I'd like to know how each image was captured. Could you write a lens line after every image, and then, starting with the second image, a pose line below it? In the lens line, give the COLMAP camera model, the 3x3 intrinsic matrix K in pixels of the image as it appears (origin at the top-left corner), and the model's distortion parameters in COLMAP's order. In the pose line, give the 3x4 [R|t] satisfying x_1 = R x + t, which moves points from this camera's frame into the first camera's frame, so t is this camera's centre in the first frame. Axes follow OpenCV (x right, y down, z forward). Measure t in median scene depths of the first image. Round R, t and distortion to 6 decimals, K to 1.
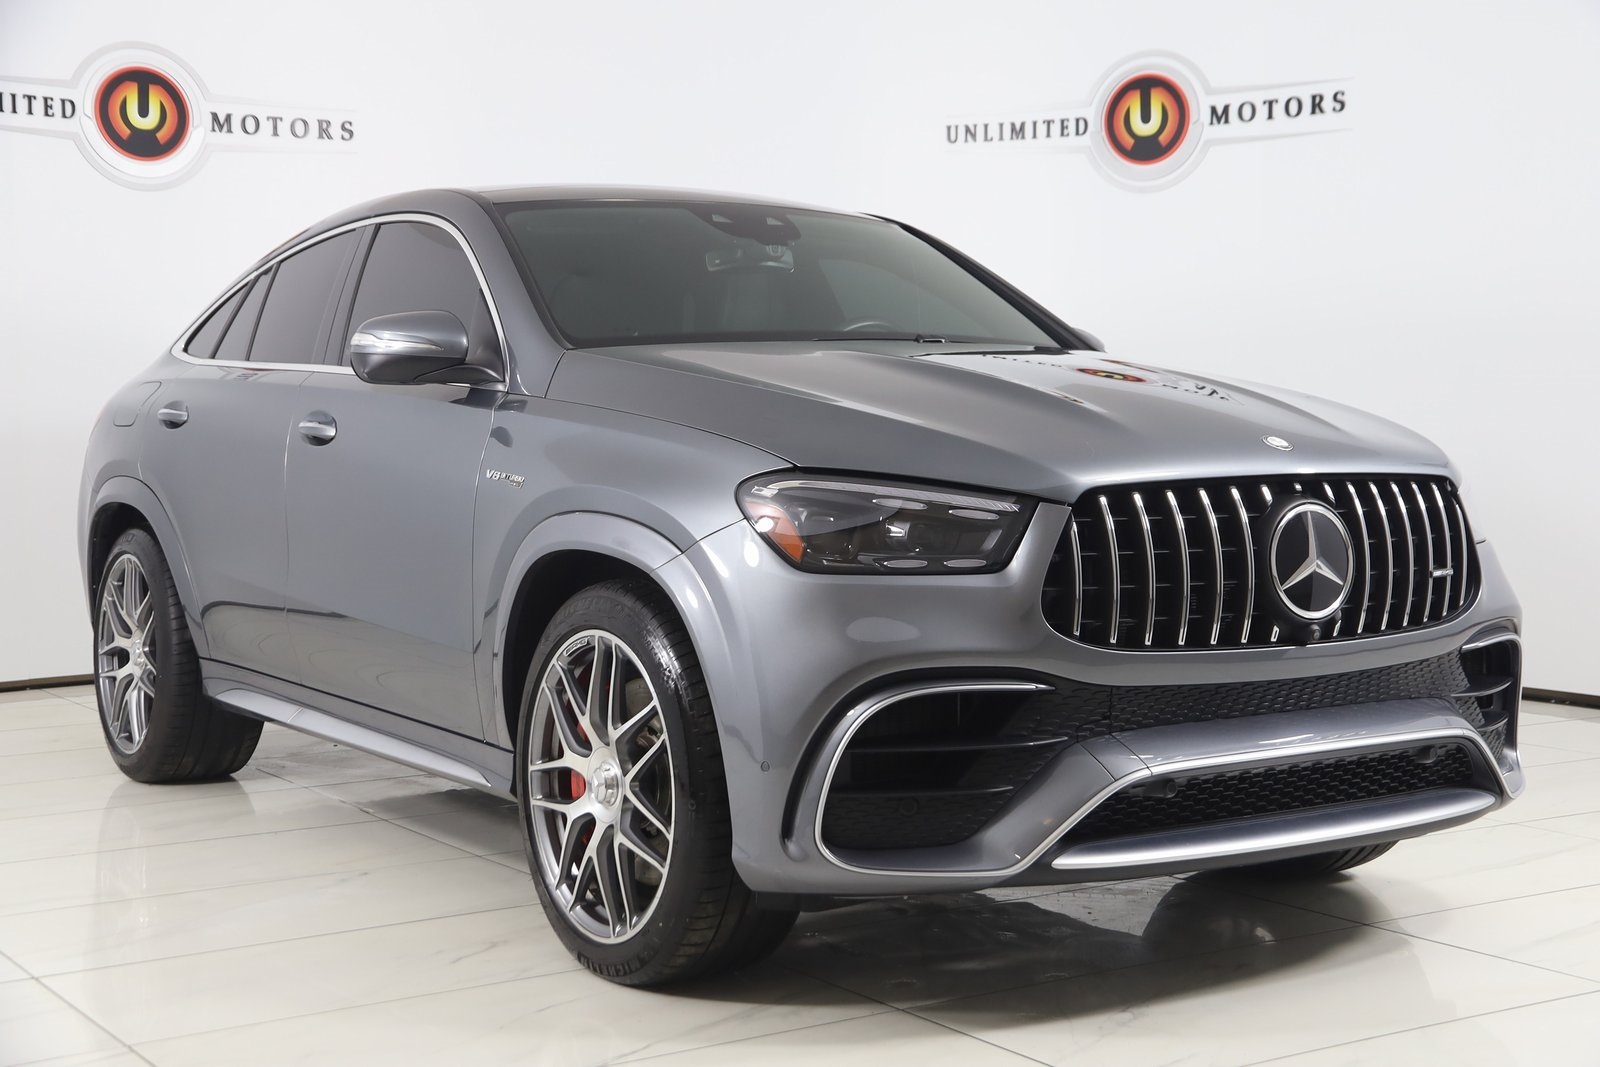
lens RADIAL K [[1851.7, 0, 832.6], [0, 1851.7, 547.1], [0, 0, 1]] dist [0.042652, 0.000000]
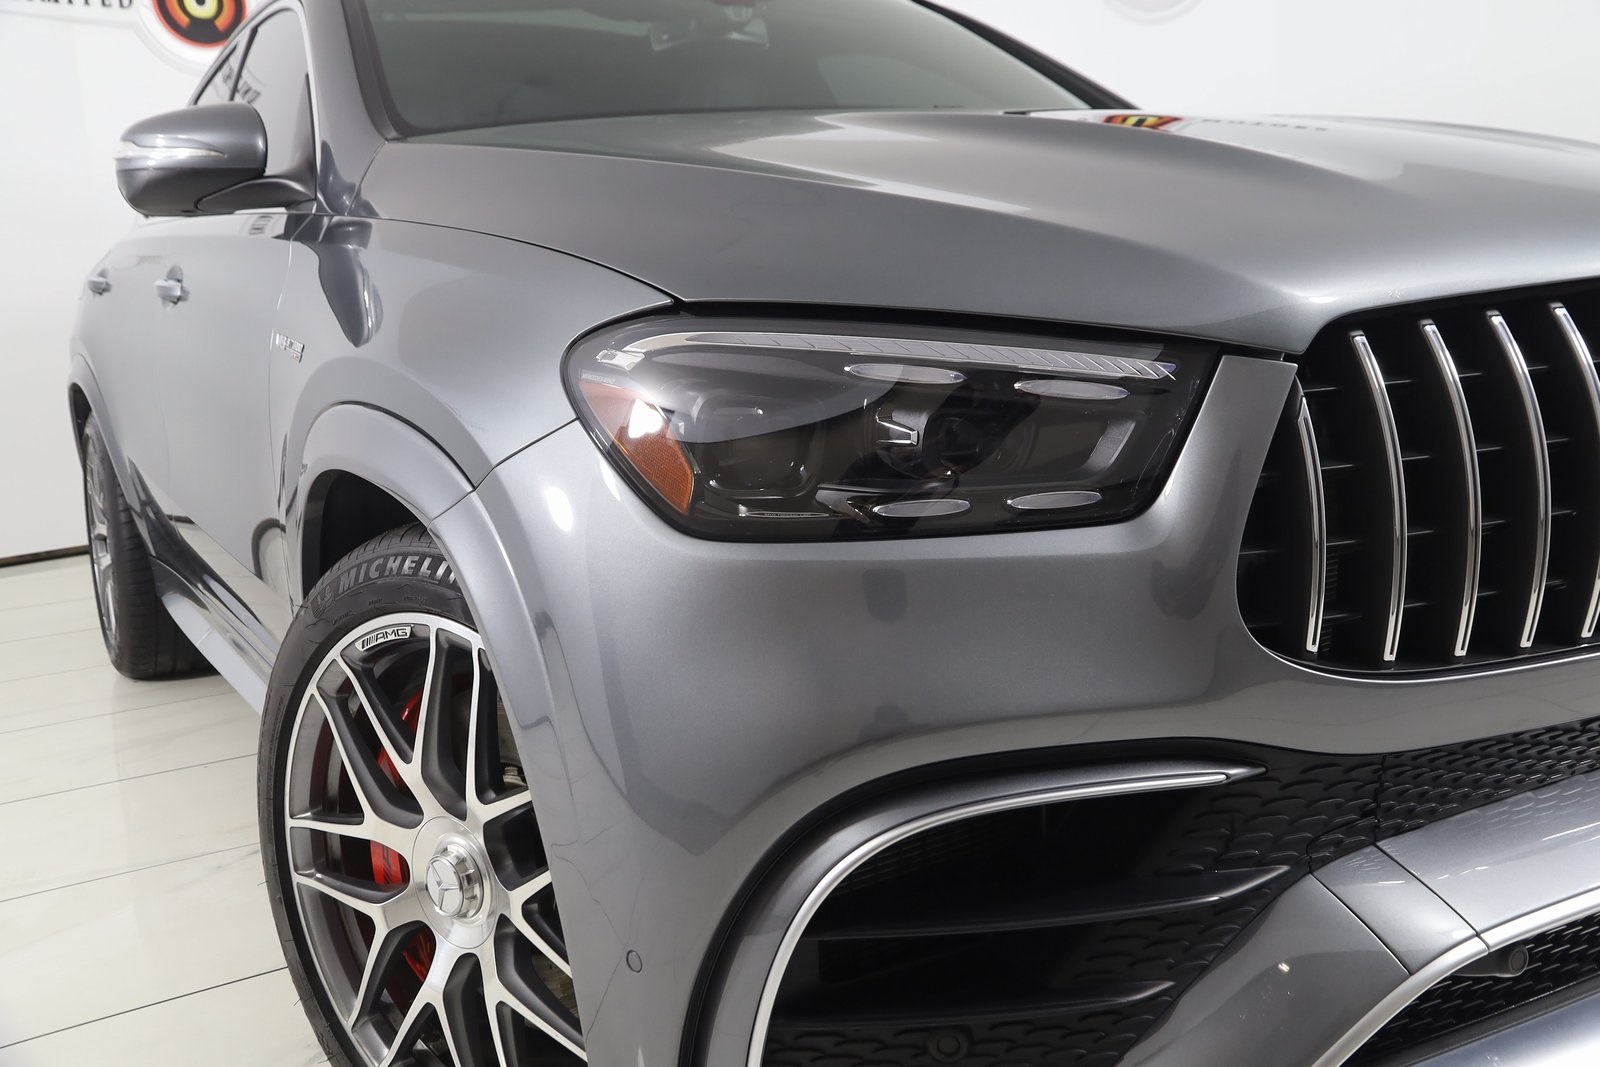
lens RADIAL K [[1395.4, 0, 804.7], [0, 1395.4, 521.8], [0, 0, 1]] dist [-0.001119, 0.008565]
pose [[0.997363, -0.041949, -0.059223, 0.028053], [0.048014, 0.993311, 0.105018, -0.022007], [0.054421, -0.107585, 0.992705, 0.596532]]
